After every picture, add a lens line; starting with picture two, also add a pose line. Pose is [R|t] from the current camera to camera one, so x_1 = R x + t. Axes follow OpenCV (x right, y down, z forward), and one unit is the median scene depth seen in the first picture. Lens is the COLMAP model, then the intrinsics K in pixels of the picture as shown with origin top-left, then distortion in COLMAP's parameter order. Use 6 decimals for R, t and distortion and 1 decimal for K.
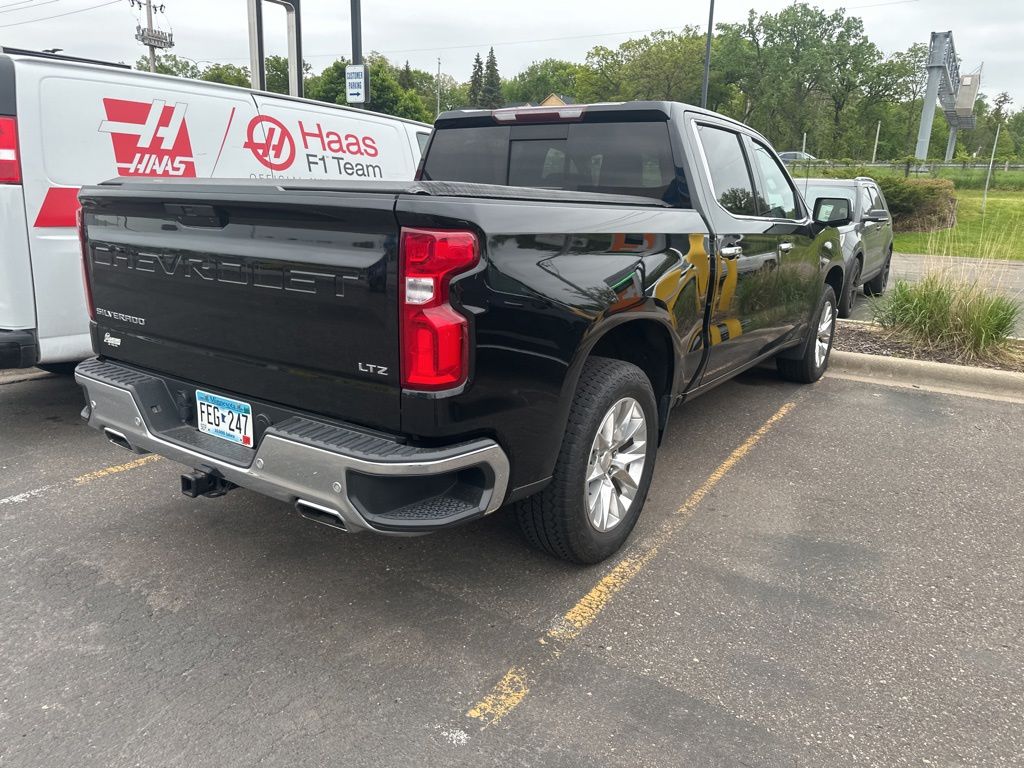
lens RADIAL K [[727.6, 0, 513.0], [0, 727.6, 375.7], [0, 0, 1]] dist [0.010853, -0.007037]
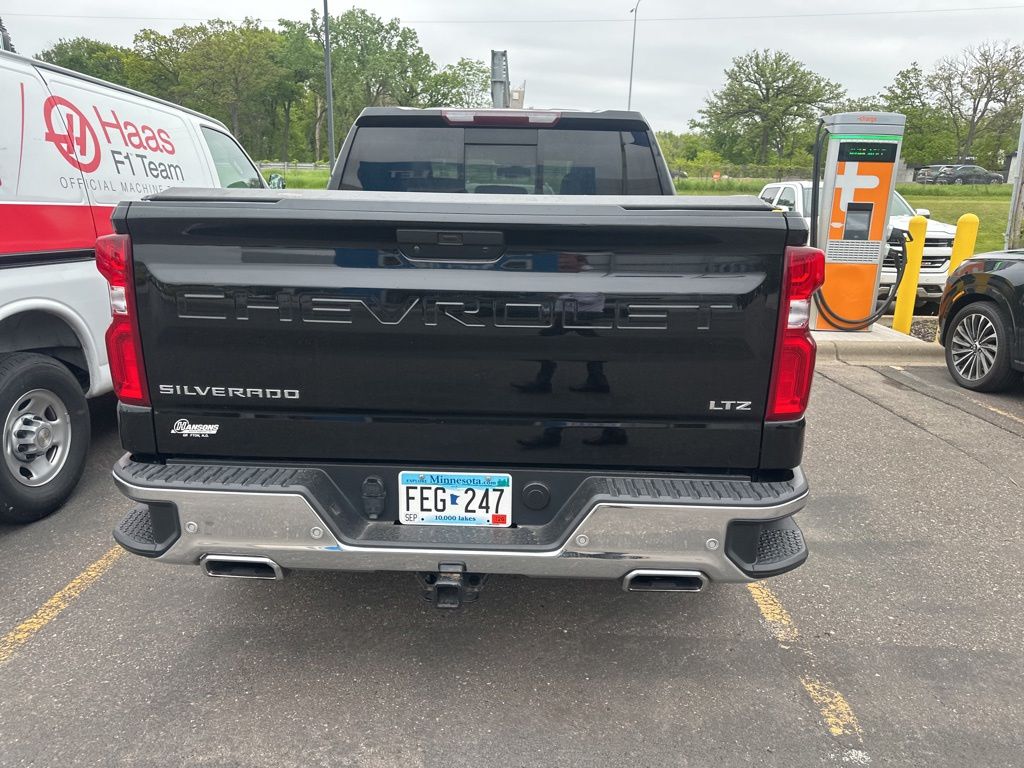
lens RADIAL K [[724.0, 0, 516.1], [0, 724.0, 388.4], [0, 0, 1]] dist [0.036453, -0.046340]
pose [[0.852021, -0.139946, 0.504455, -0.367691], [0.131217, 0.989936, 0.053004, -0.047513], [-0.506796, 0.021033, 0.861810, 0.149681]]
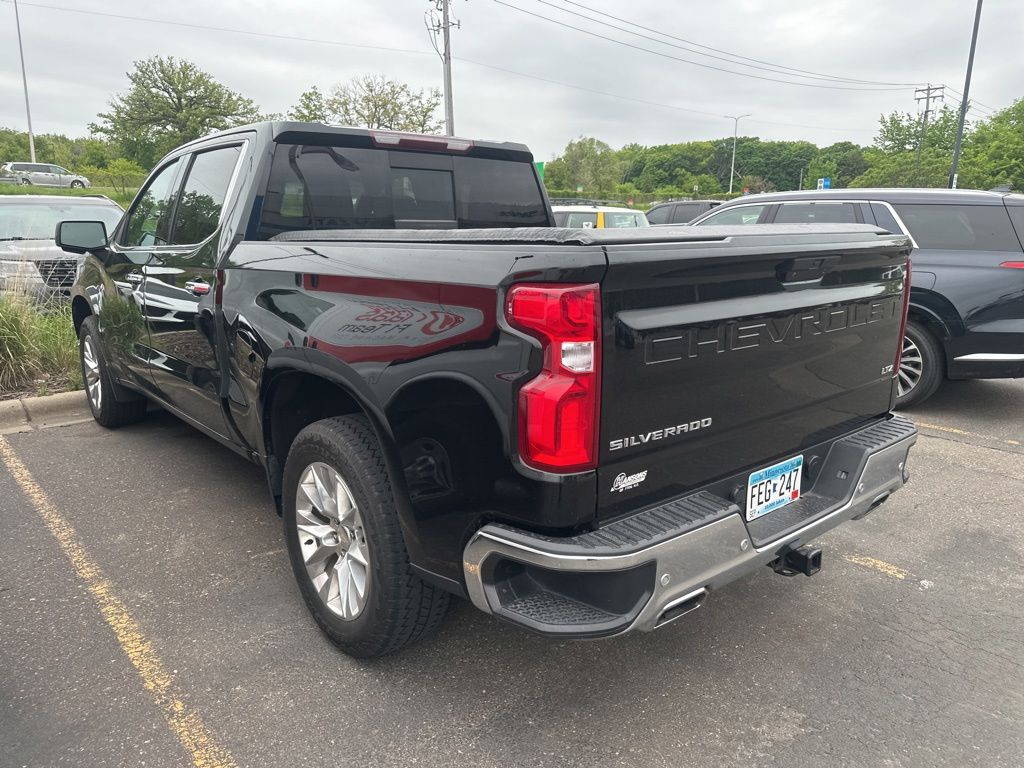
lens RADIAL K [[727.8, 0, 513.3], [0, 727.8, 384.4], [0, 0, 1]] dist [0.048164, -0.057861]
pose [[0.290104, -0.234172, 0.927903, -0.672097], [0.238049, 0.956782, 0.167036, -0.151463], [-0.926916, 0.172428, 0.333310, 0.500388]]
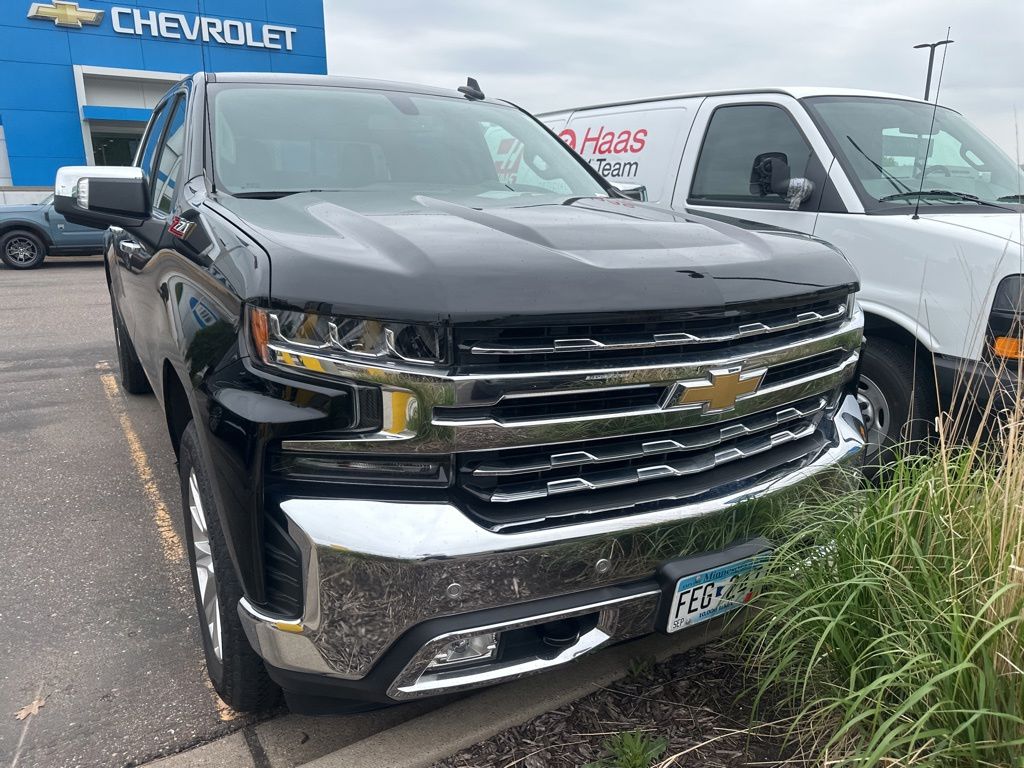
lens RADIAL K [[737.1, 0, 518.3], [0, 737.1, 385.6], [0, 0, 1]] dist [0.003669, -0.007870]
pose [[-0.429162, 0.187446, -0.883563, 0.807938], [-0.236236, 0.920883, 0.310108, -0.338045], [0.871787, 0.341816, -0.350927, 1.516176]]
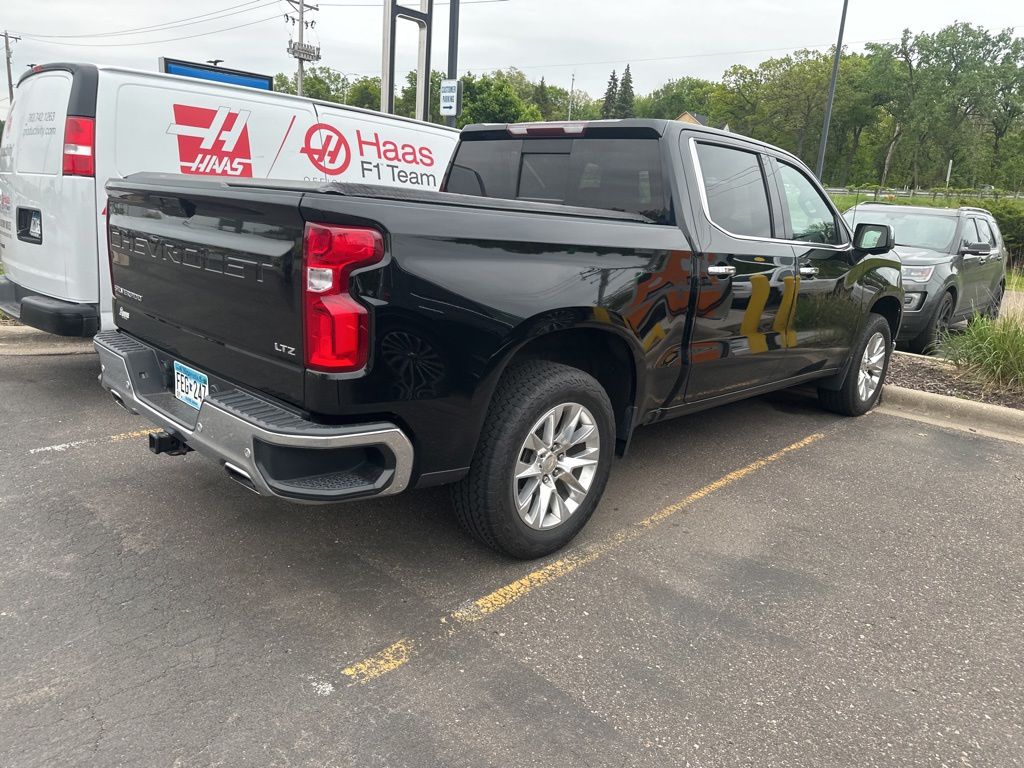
lens RADIAL K [[723.7, 0, 512.8], [0, 723.7, 377.0], [0, 0, 1]] dist [0.032166, -0.032860]
pose [[0.985028, 0.080069, -0.152672, 0.135424], [-0.082627, 0.996526, -0.010473, 0.006923], [0.151303, 0.022931, 0.988221, -0.019014]]
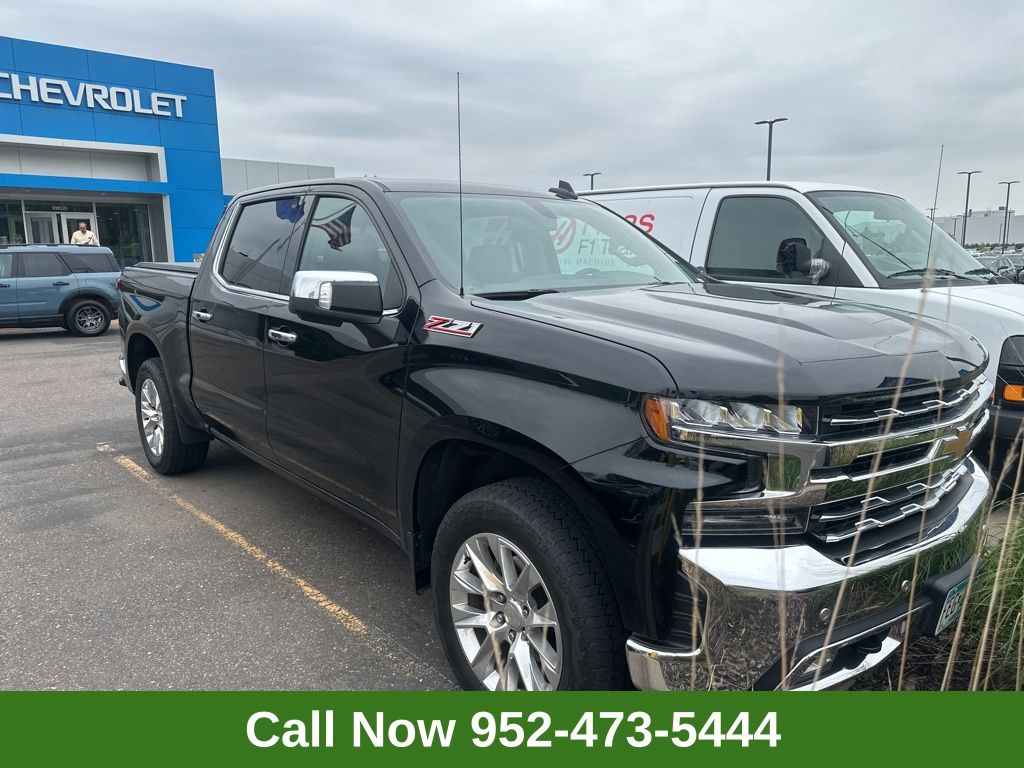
lens RADIAL K [[725.4, 0, 513.3], [0, 725.4, 379.0], [0, 0, 1]] dist [0.037655, -0.040074]
pose [[-0.267300, 0.128938, -0.954948, 0.959493], [-0.232204, 0.953186, 0.193696, -0.312861], [0.935218, 0.273518, -0.224847, 1.315158]]
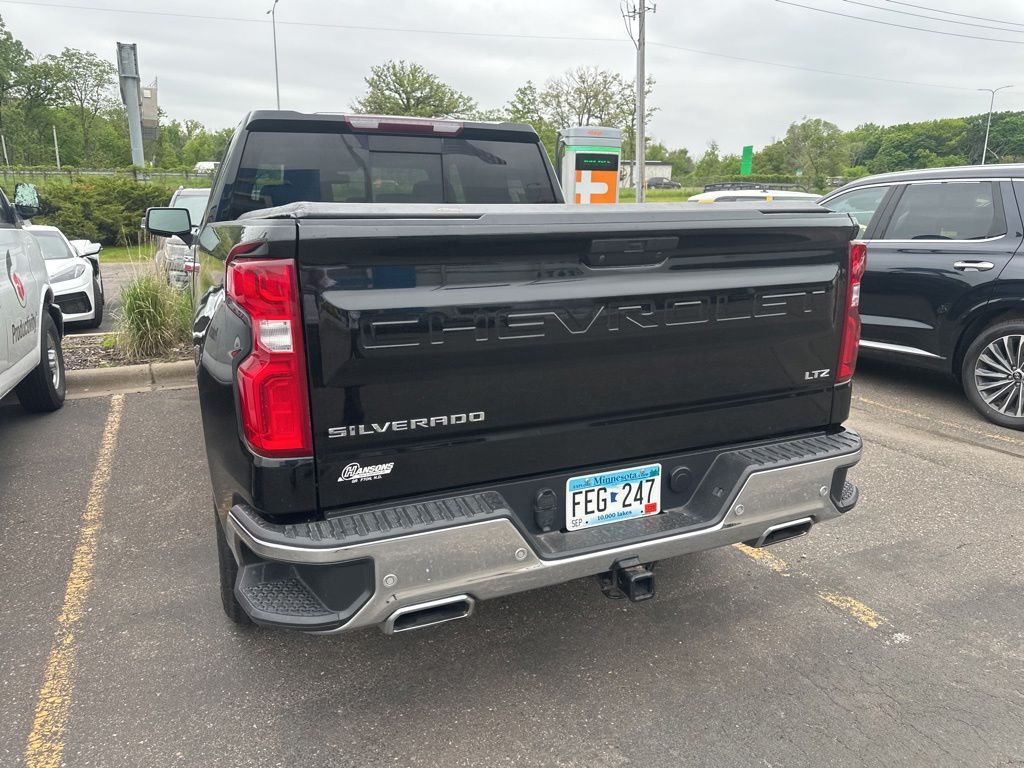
lens RADIAL K [[725.4, 0, 513.3], [0, 725.4, 379.0], [0, 0, 1]] dist [0.037655, -0.040074]
pose [[0.537828, -0.218059, 0.814366, -0.558014], [0.222764, 0.968396, 0.112184, -0.094789], [-0.813091, 0.121076, 0.569406, 0.314958]]
